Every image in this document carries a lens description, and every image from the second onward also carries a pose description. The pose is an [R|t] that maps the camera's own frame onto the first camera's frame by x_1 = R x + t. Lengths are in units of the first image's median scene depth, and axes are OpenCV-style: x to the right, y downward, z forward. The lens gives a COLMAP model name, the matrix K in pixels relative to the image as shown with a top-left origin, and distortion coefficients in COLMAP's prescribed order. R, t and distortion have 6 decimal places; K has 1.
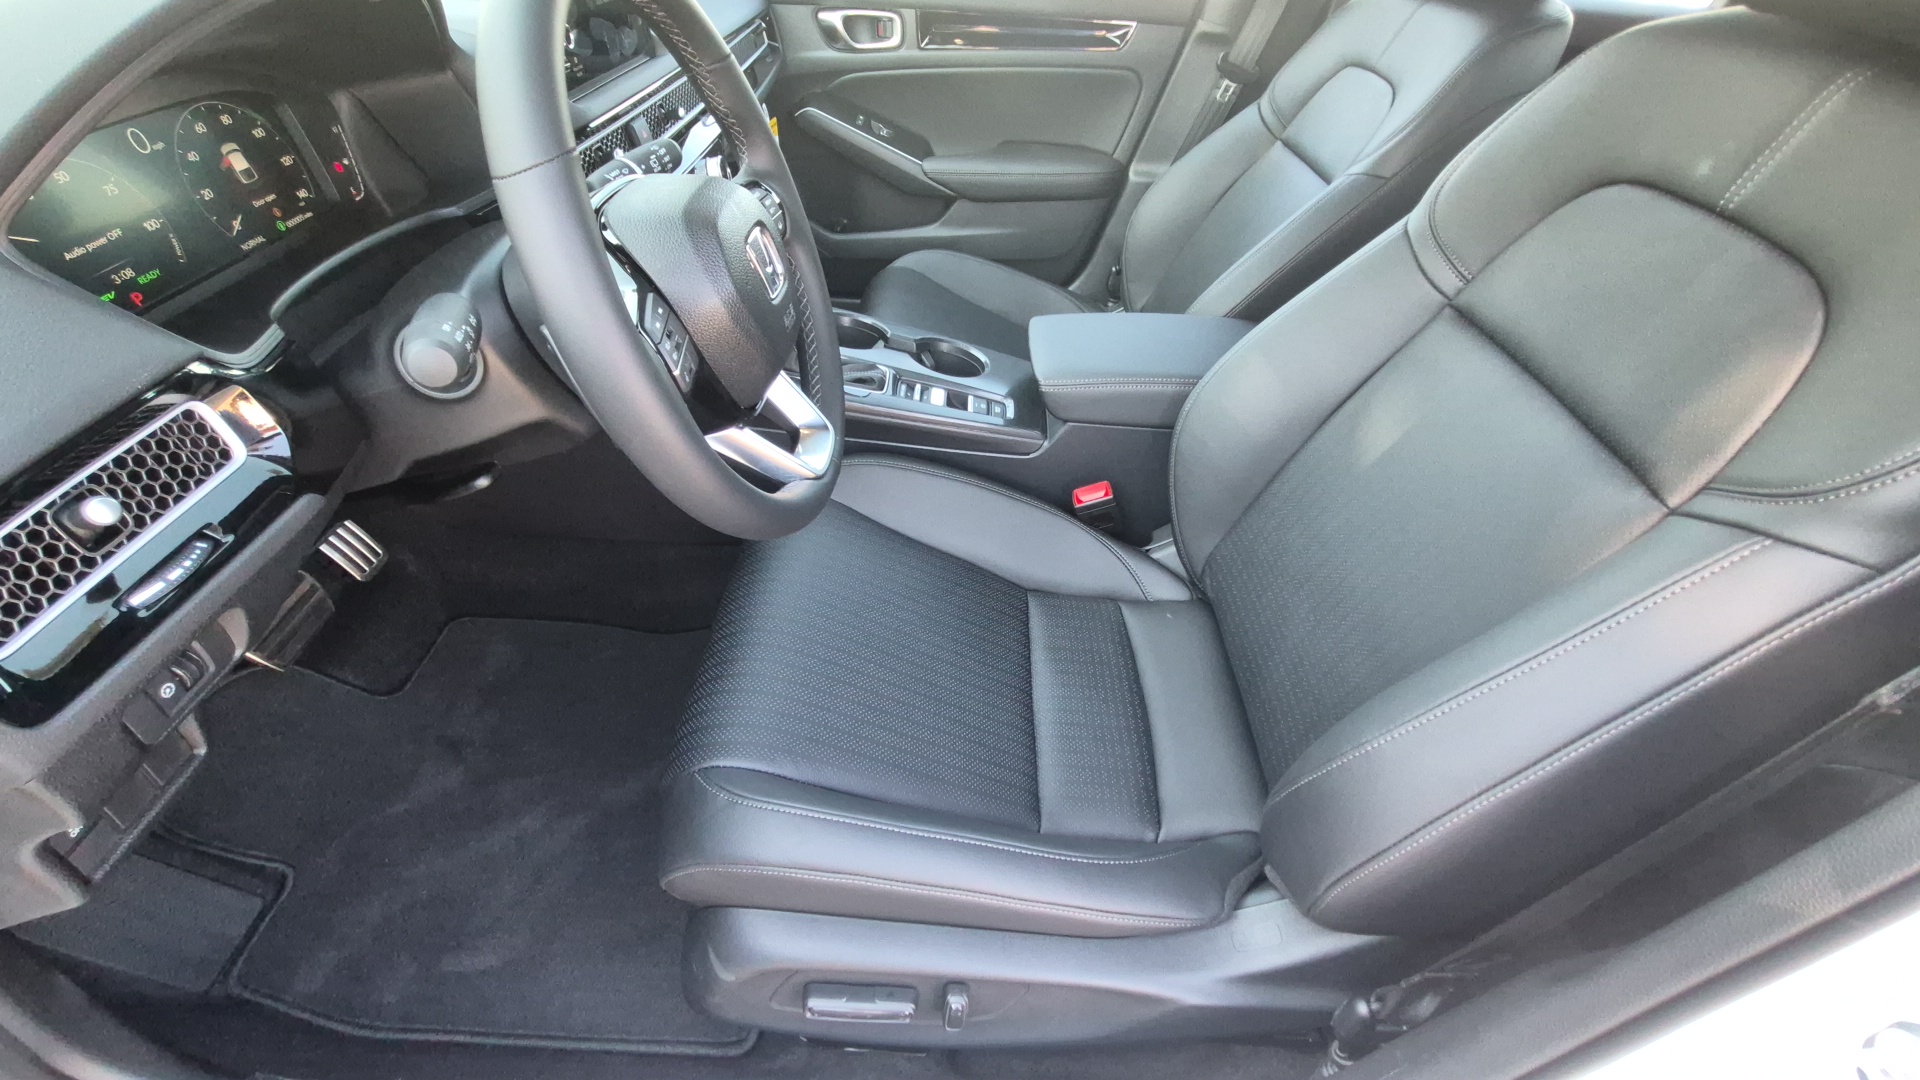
lens RADIAL K [[805.2, 0, 966.5], [0, 805.2, 520.9], [0, 0, 1]] dist [-0.015221, -0.001311]
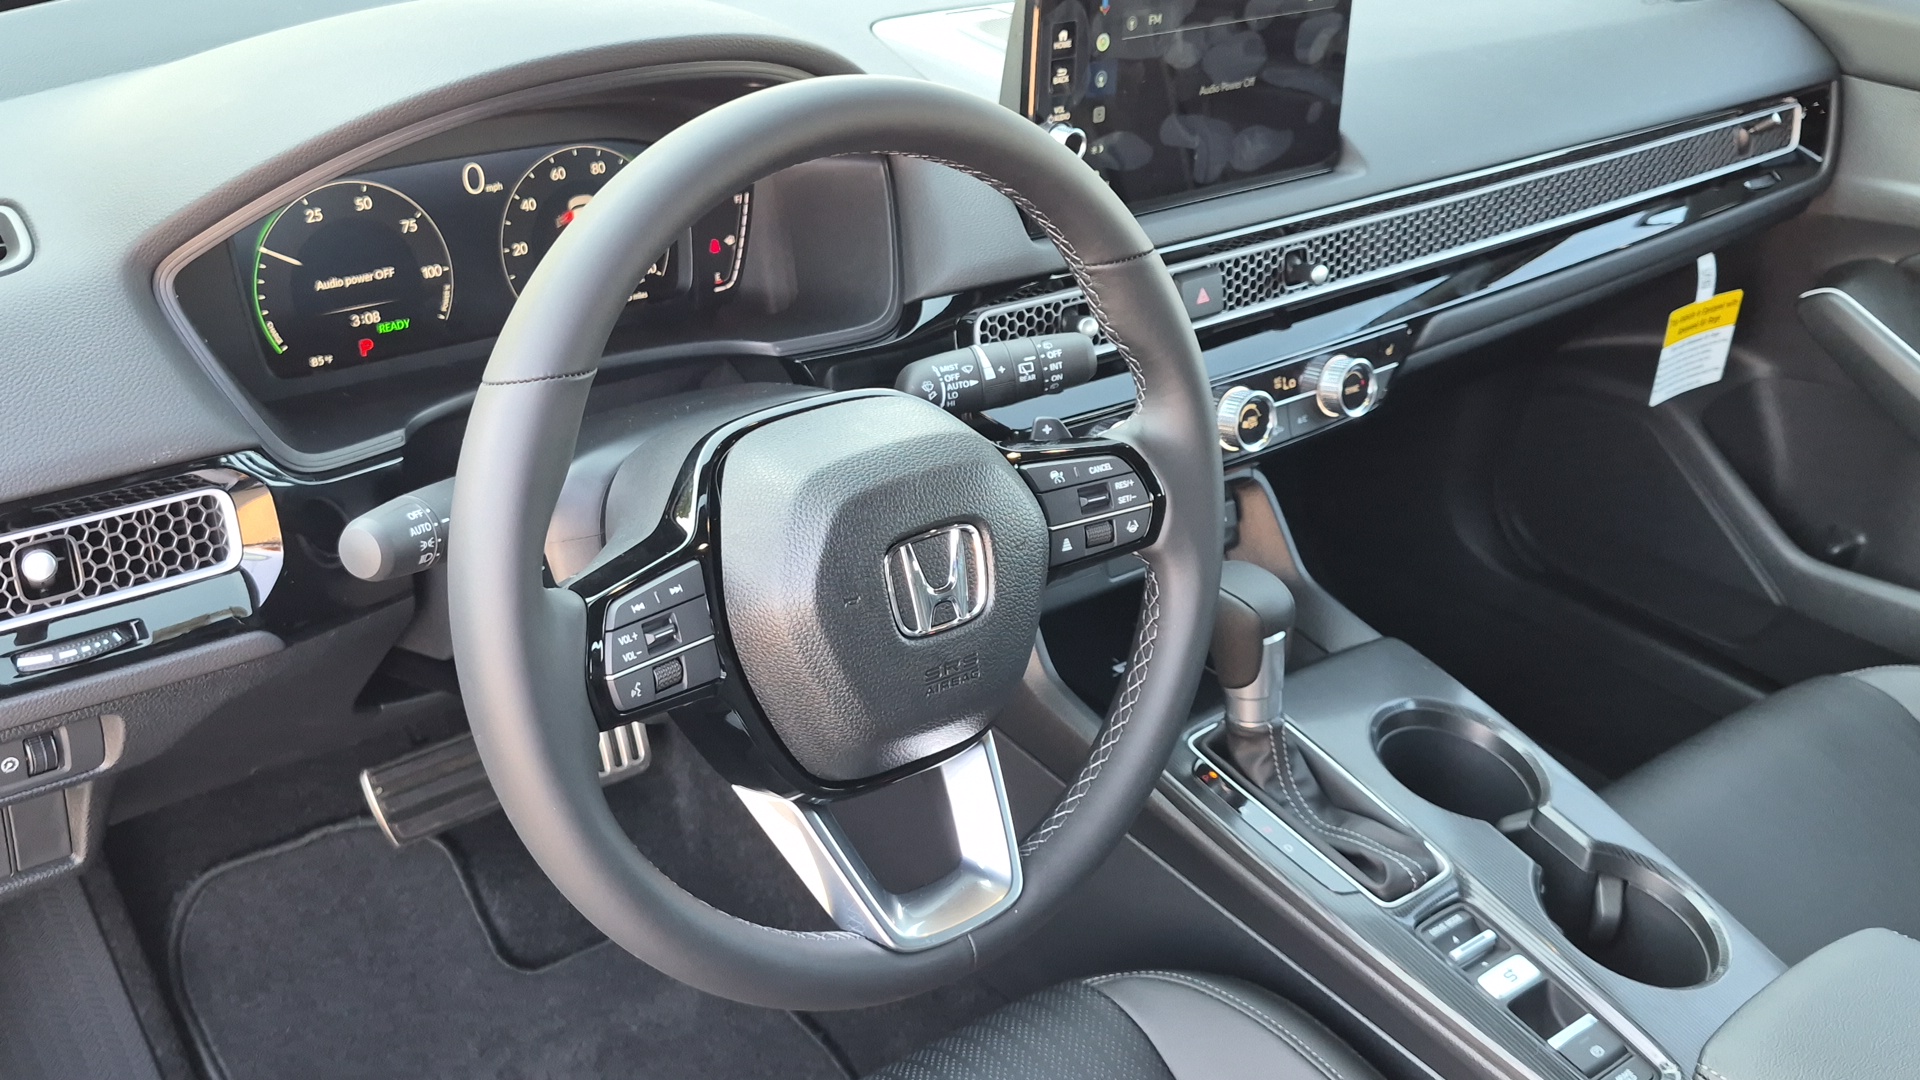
lens RADIAL K [[1983.7, 0, 956.0], [0, 1983.7, 530.1], [0, 0, 1]] dist [0.088870, 0.000000]
pose [[0.657977, 0.336126, -0.673859, 0.835308], [-0.497568, 0.865742, -0.054002, -0.310425], [0.565236, 0.370823, 0.736884, -0.123497]]
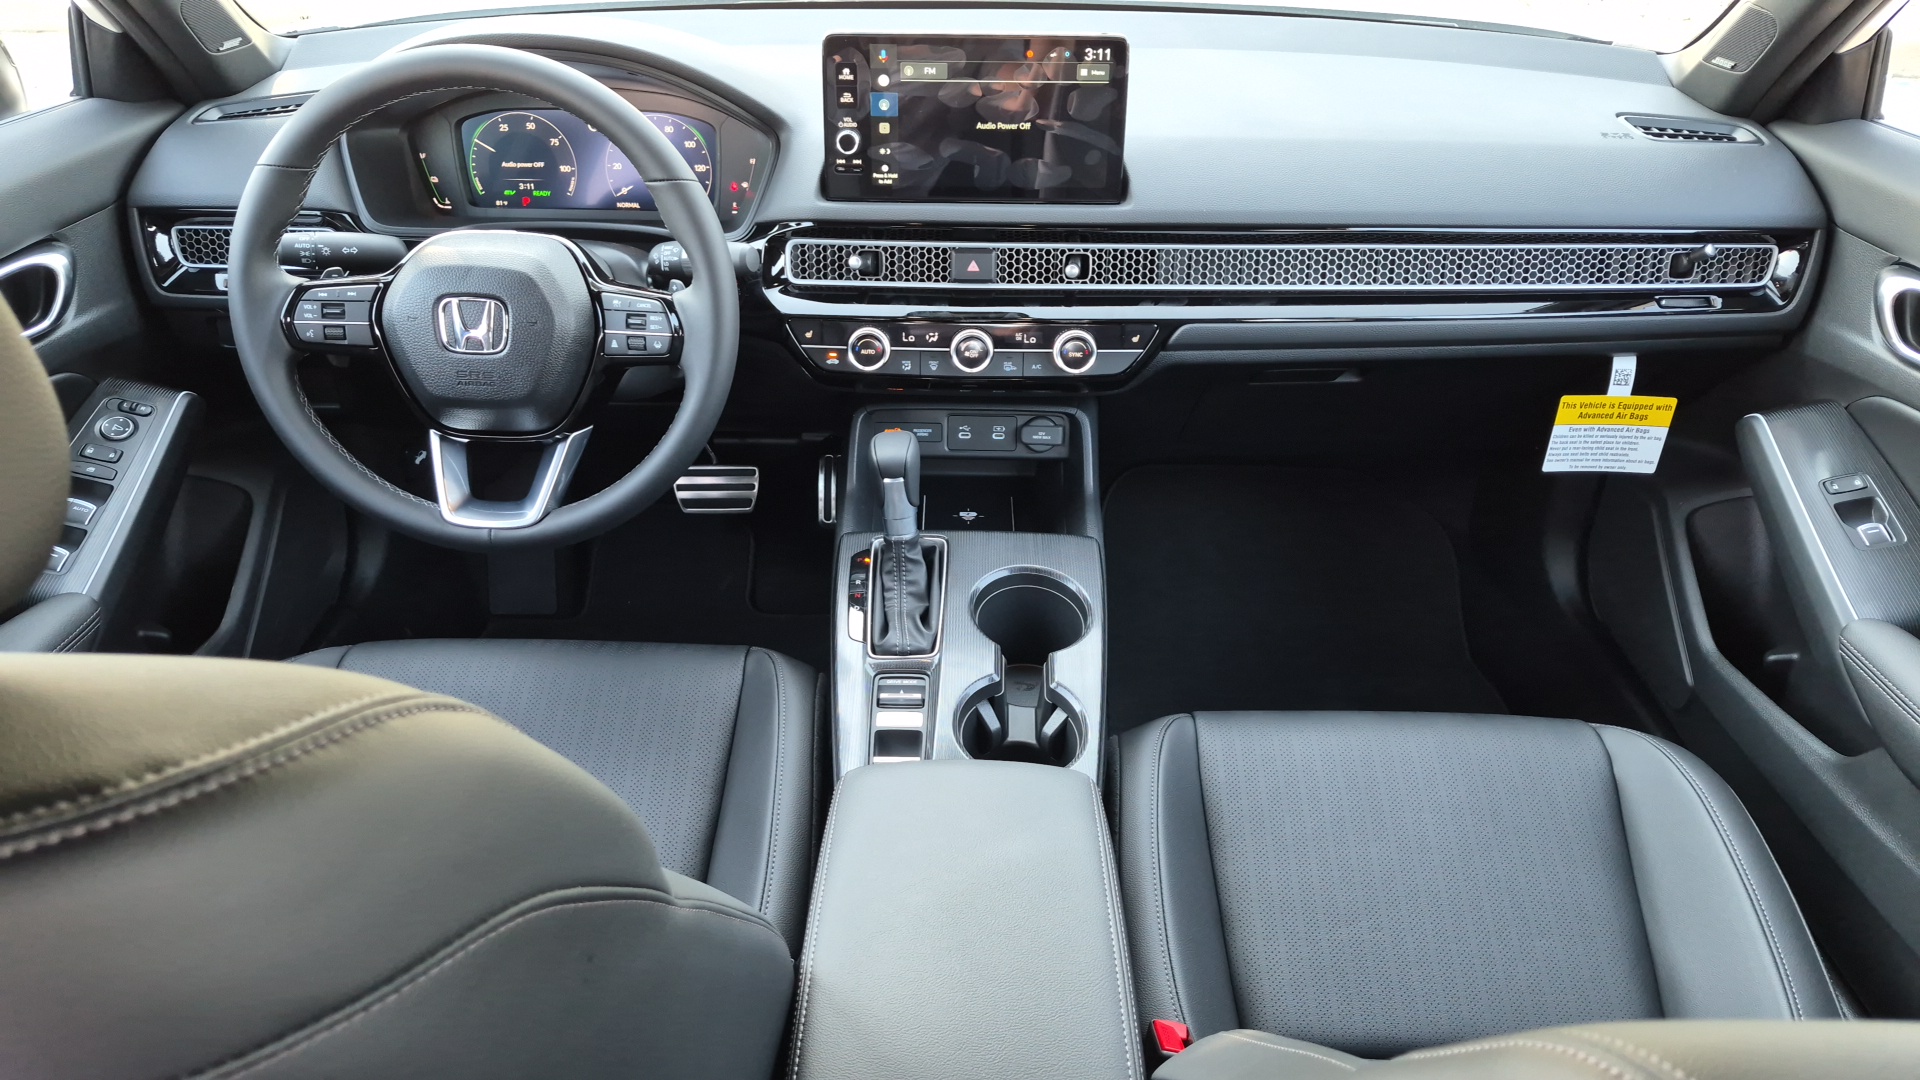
lens RADIAL K [[1337.8, 0, 958.8], [0, 1337.8, 556.2], [0, 0, 1]] dist [0.056783, -0.027711]
pose [[0.008079, 0.468860, -0.883235, 1.741279], [-0.636241, 0.683825, 0.357185, -1.337549], [0.771448, 0.559065, 0.303833, 1.252803]]
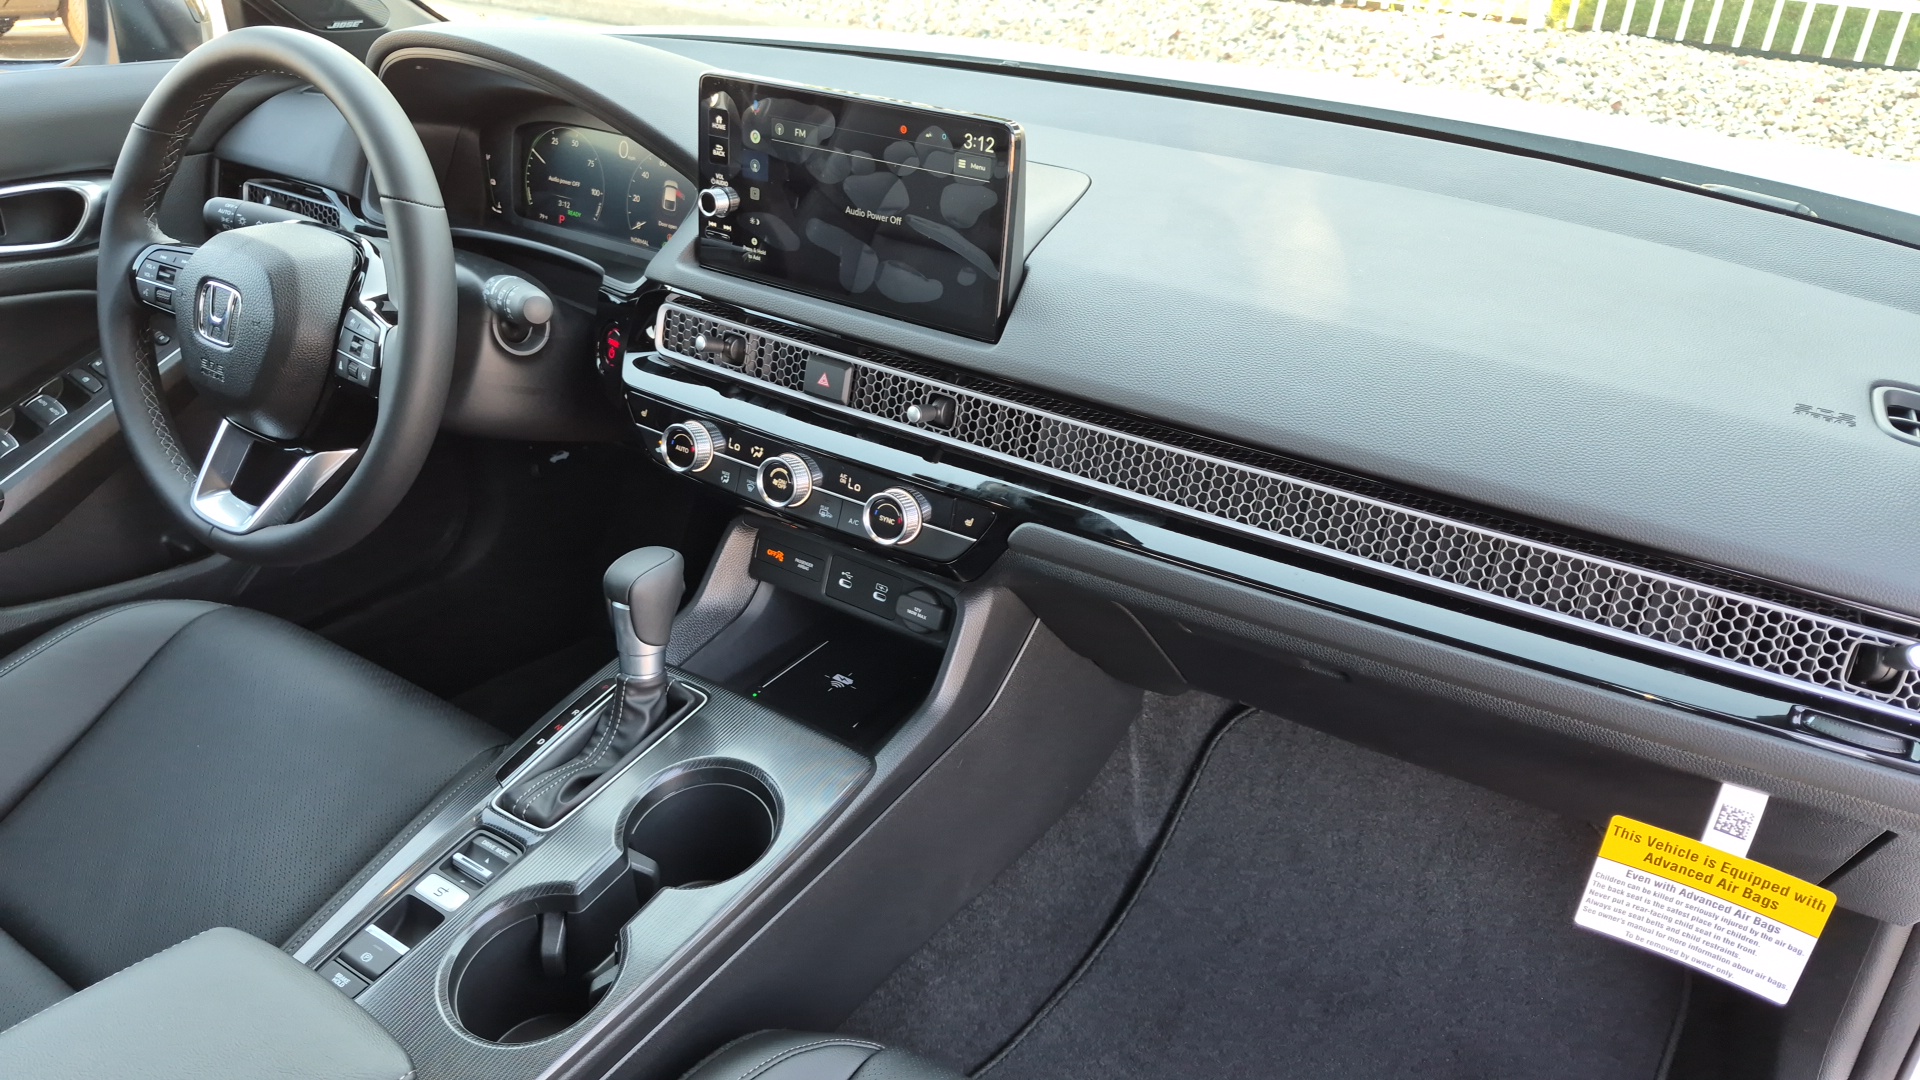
lens RADIAL K [[1337.8, 0, 971.4], [0, 1337.8, 537.7], [0, 0, 1]] dist [0.056783, -0.027711]
pose [[-0.524314, 0.326805, -0.786316, 0.802303], [-0.590204, 0.526155, 0.612226, -2.038301], [0.613802, 0.785086, -0.082989, 2.200471]]
